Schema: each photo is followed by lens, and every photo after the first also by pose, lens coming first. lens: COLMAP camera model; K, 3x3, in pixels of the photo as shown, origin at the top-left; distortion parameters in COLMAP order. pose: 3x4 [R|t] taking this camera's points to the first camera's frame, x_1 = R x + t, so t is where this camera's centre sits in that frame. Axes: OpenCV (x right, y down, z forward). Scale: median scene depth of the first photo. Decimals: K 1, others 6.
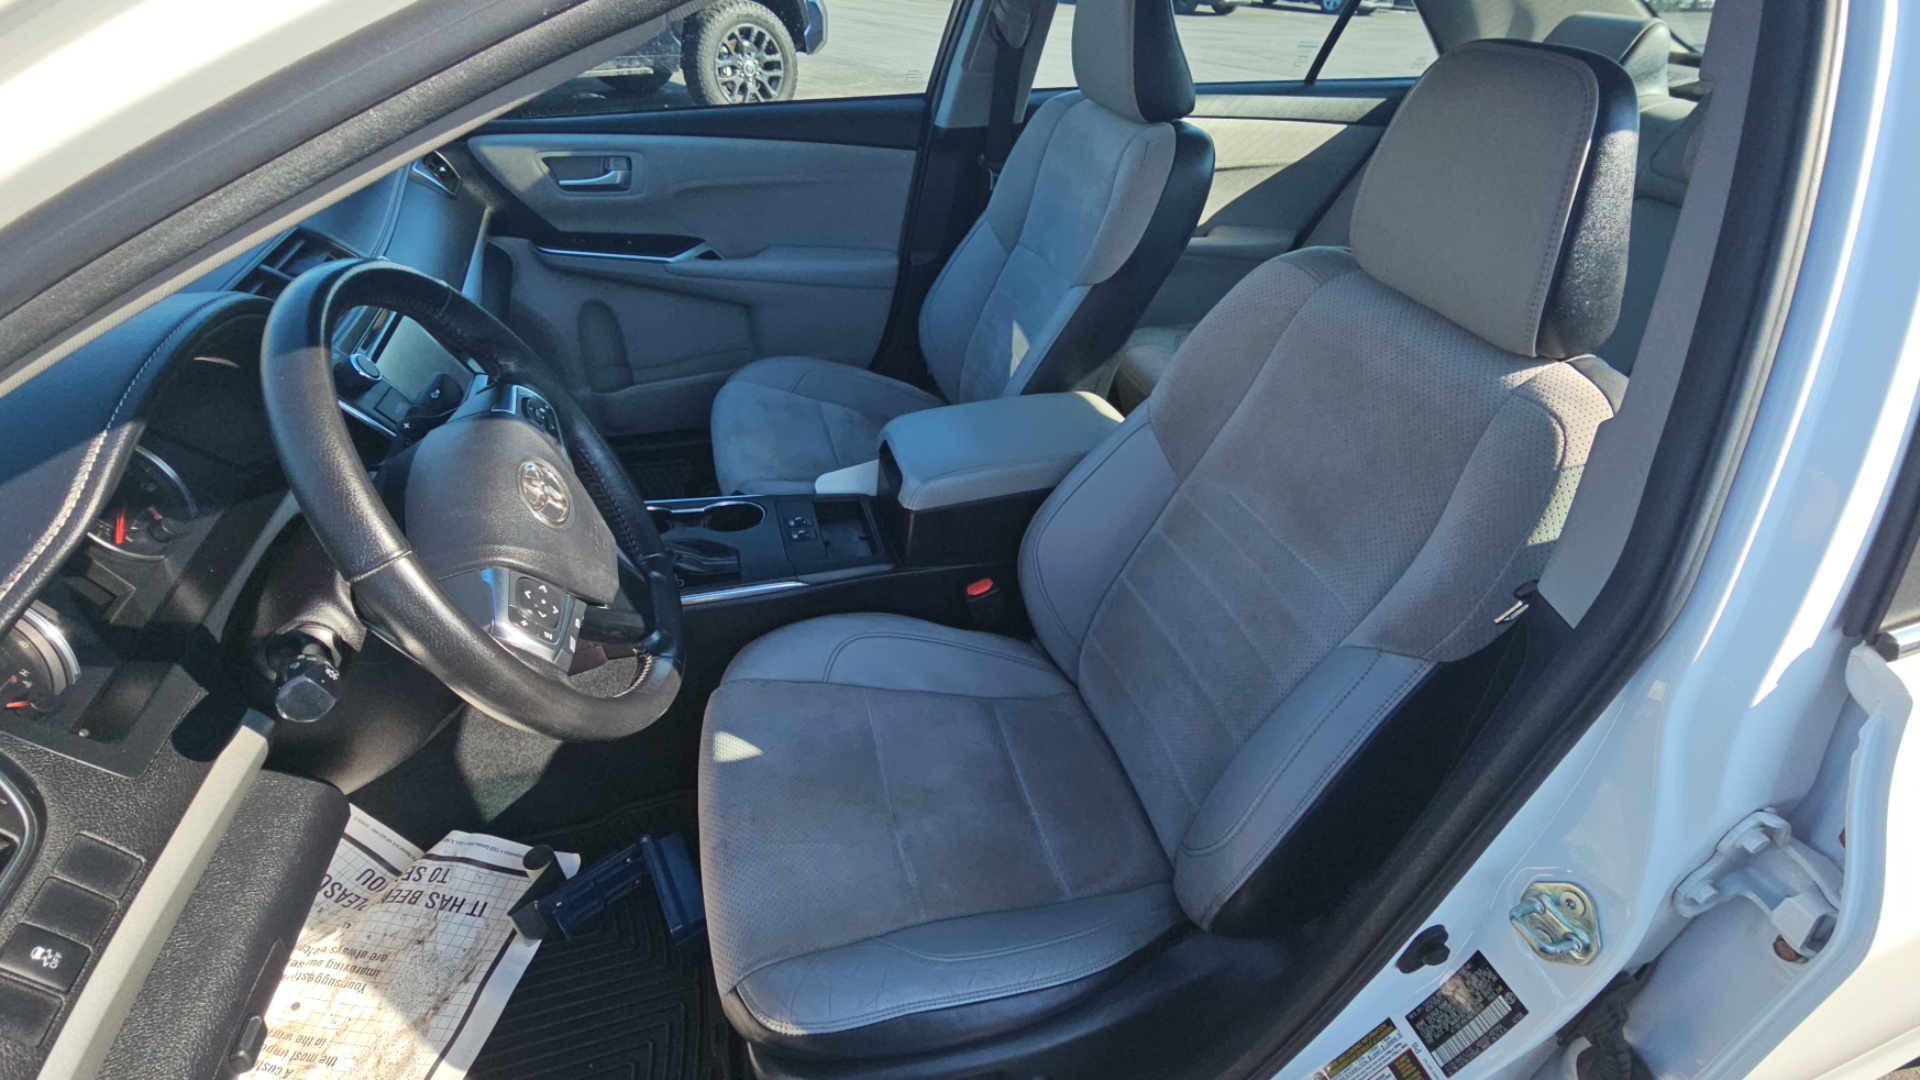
lens RADIAL K [[852.4, 0, 977.1], [0, 852.4, 541.4], [0, 0, 1]] dist [0.009379, -0.006886]
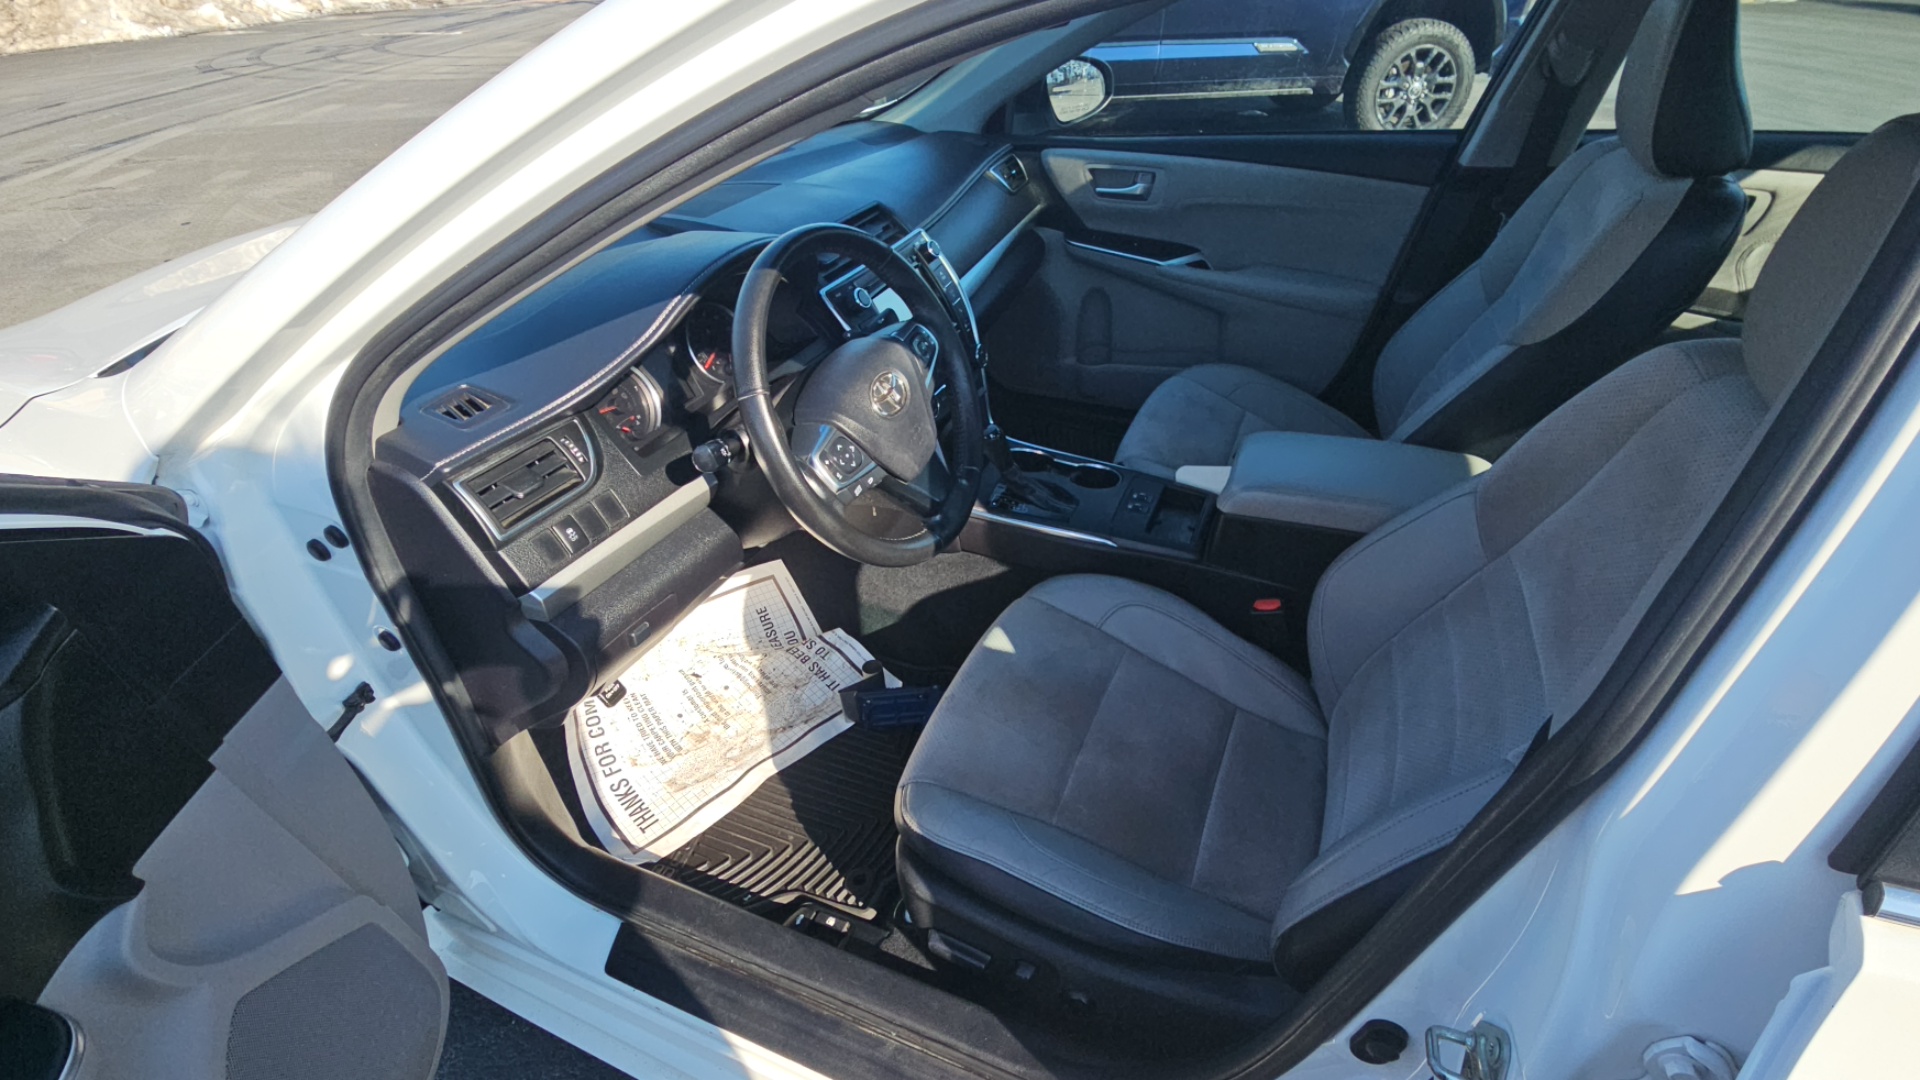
lens RADIAL K [[852.4, 0, 983.0], [0, 852.4, 539.6], [0, 0, 1]] dist [0.009379, -0.006886]
pose [[0.770687, 0.311279, -0.556009, 0.224824], [-0.320461, 0.943527, 0.084036, 0.002325], [0.550768, 0.113414, 0.826917, -0.043282]]
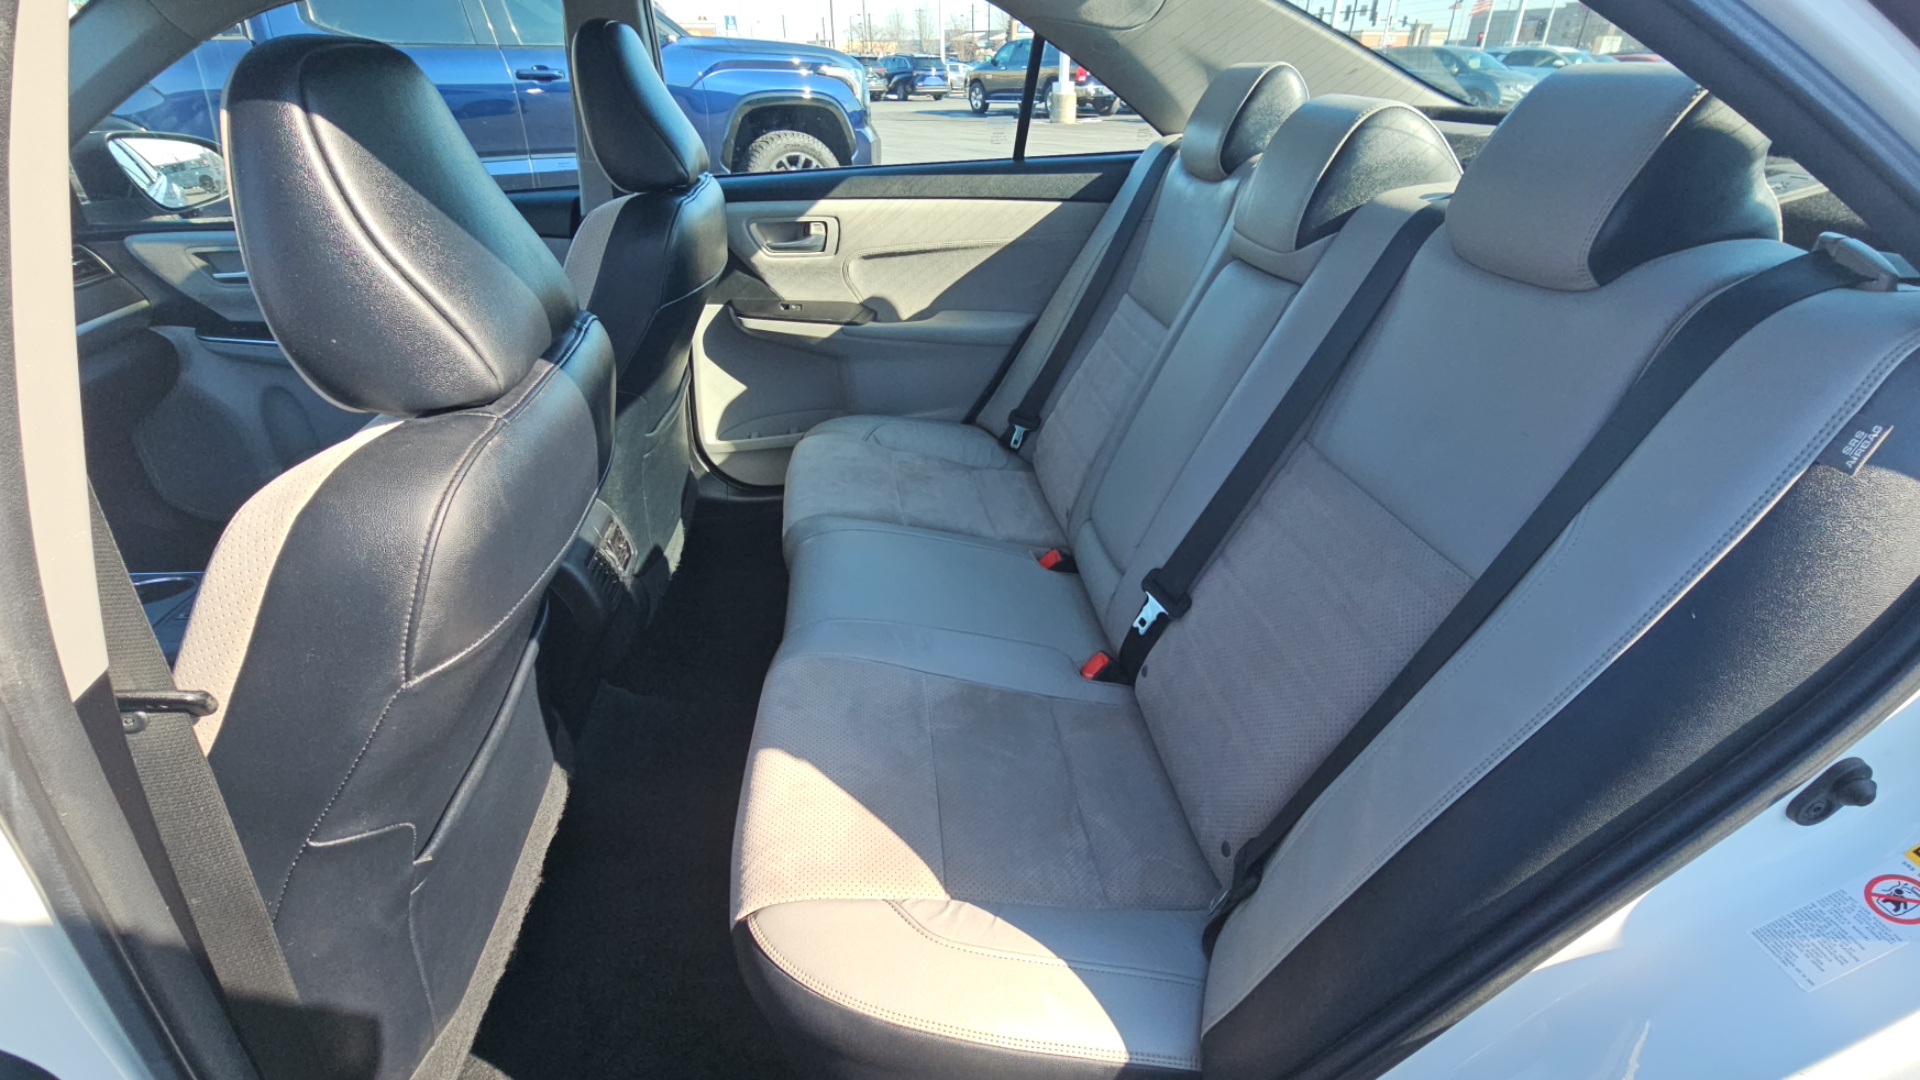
lens RADIAL K [[852.4, 0, 979.1], [0, 852.4, 534.9], [0, 0, 1]] dist [0.009379, -0.006886]
pose [[0.986183, 0.026033, -0.163602, 0.628151], [-0.046244, 0.991578, -0.120971, -0.019768], [0.159075, 0.126866, 0.979081, 0.161668]]
